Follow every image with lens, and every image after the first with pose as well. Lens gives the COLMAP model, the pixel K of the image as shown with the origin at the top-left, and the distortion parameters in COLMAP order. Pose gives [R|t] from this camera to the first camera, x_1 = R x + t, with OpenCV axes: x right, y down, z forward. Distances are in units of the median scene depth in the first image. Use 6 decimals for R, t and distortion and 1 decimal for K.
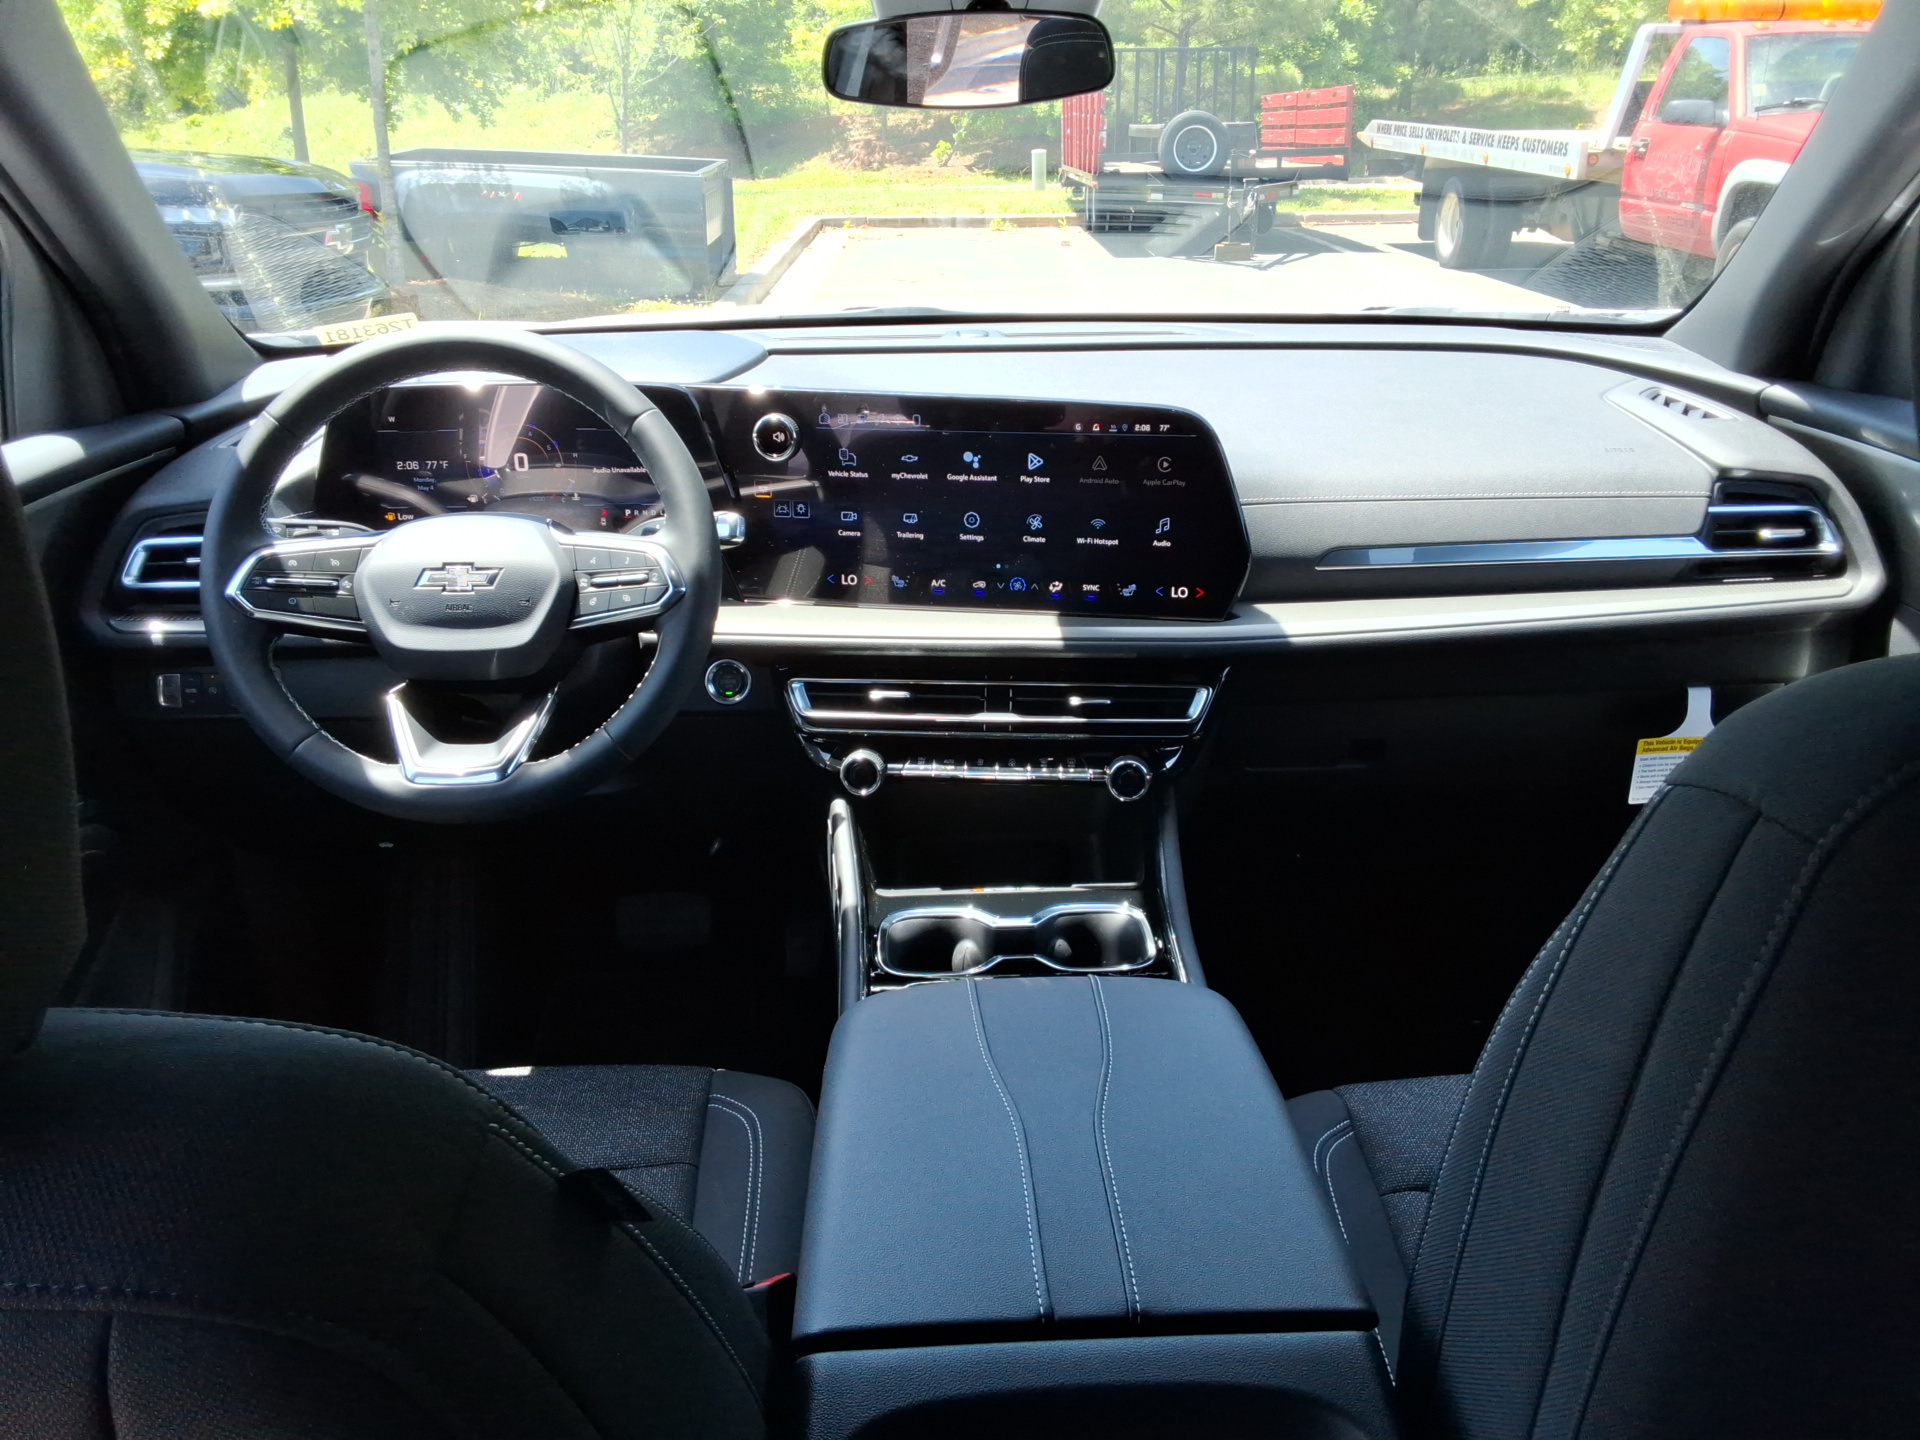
lens RADIAL K [[1539.3, 0, 983.2], [0, 1539.3, 695.1], [0, 0, 1]] dist [0.098687, -0.141778]
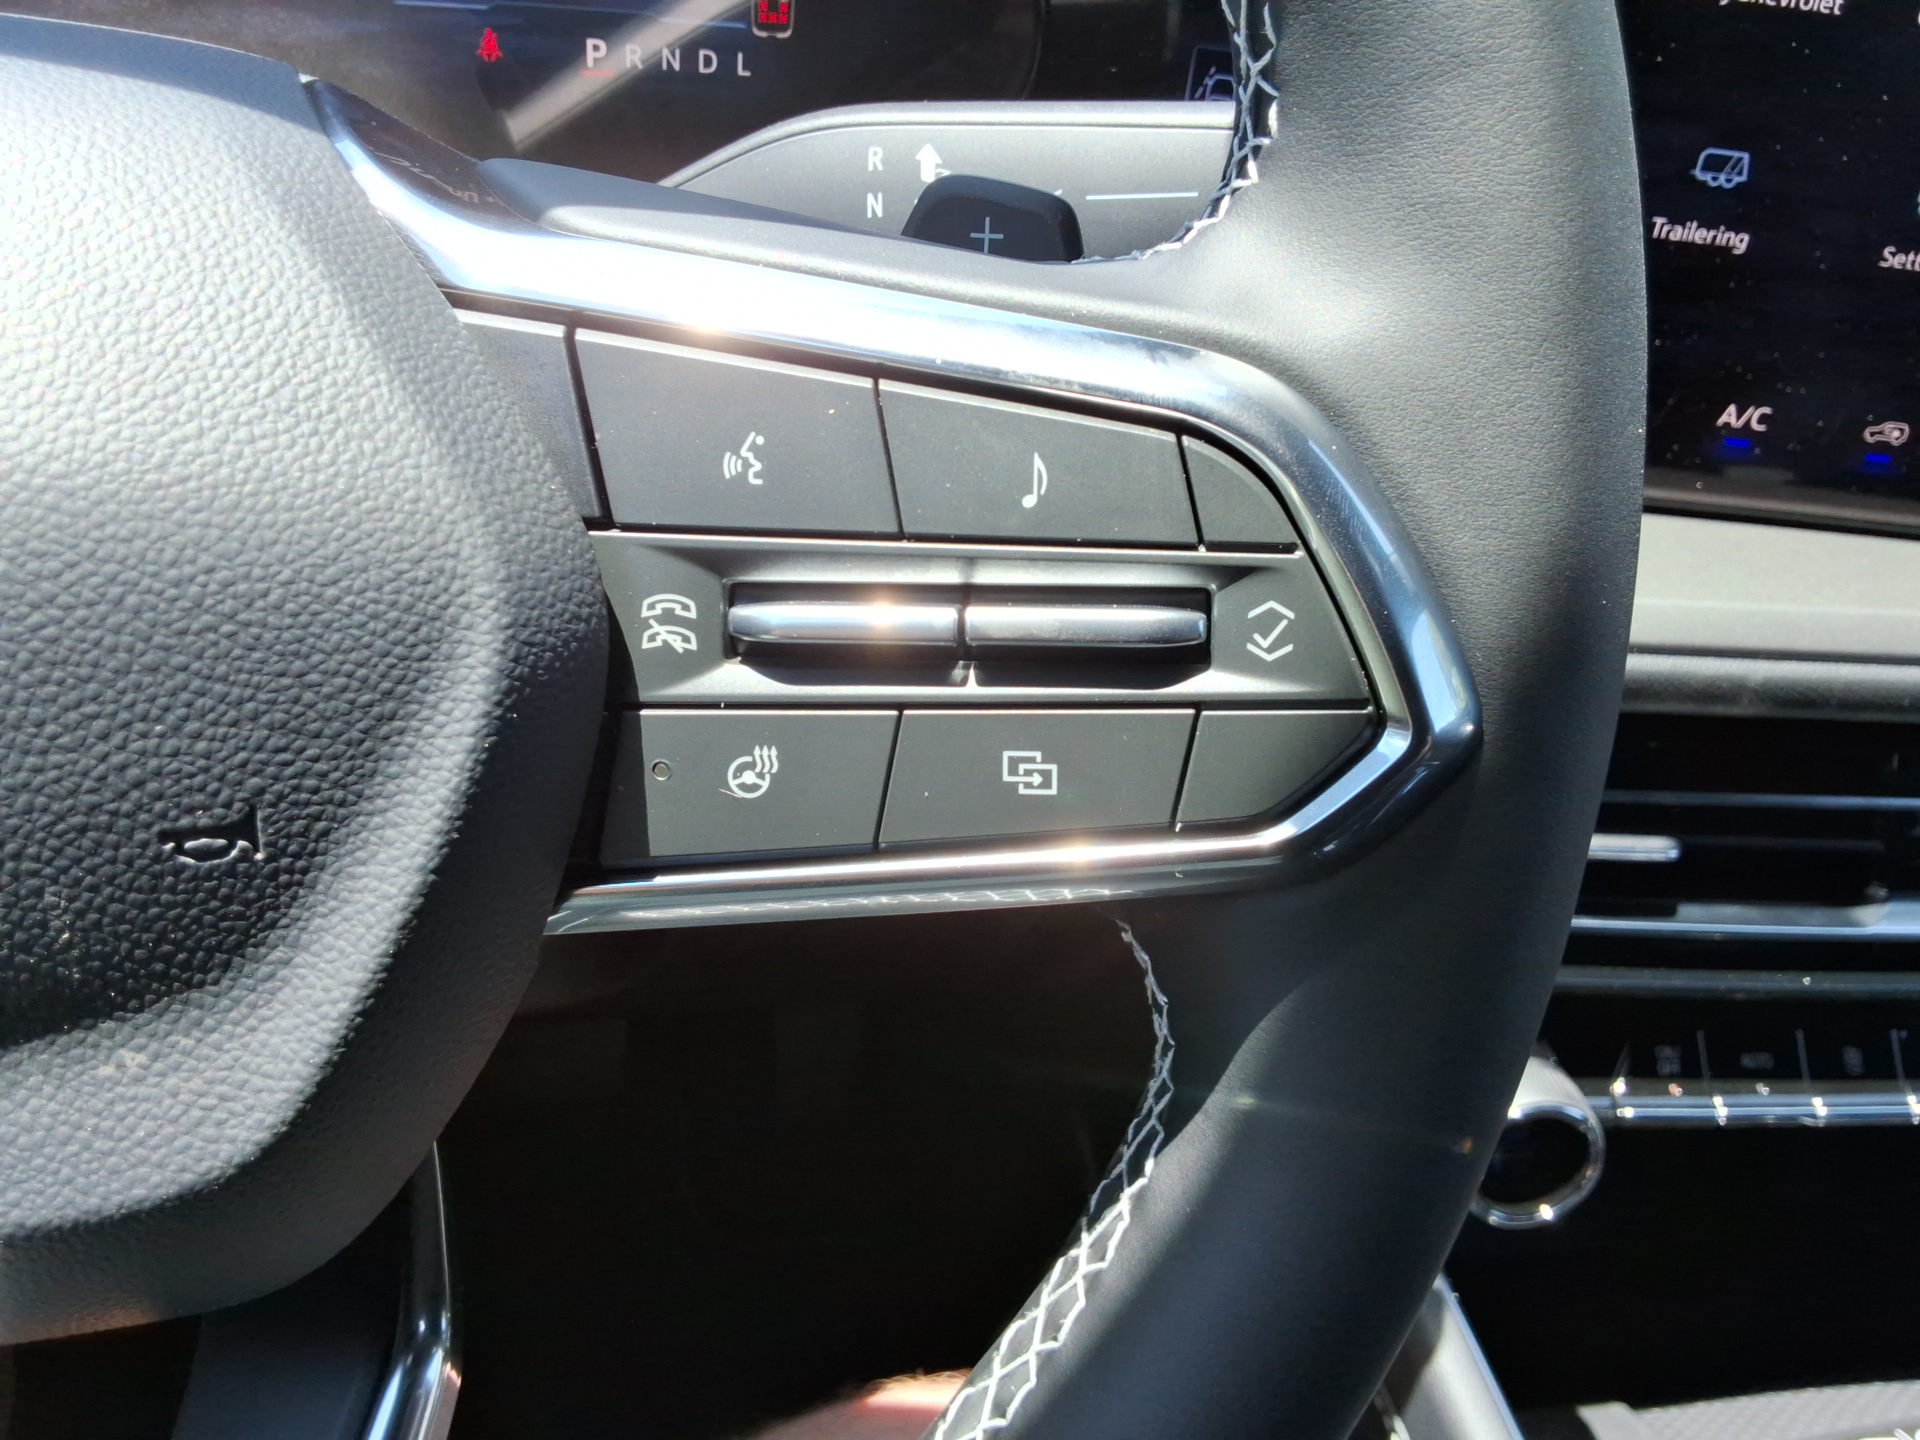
lens RADIAL K [[1539.3, 0, 957.3], [0, 1539.3, 714.5], [0, 0, 1]] dist [0.098687, -0.141778]
pose [[0.979786, 0.001142, 0.200047, -0.211249], [-0.055112, 0.962829, 0.264430, -0.082960], [-0.192309, -0.270110, 0.943429, 0.703837]]
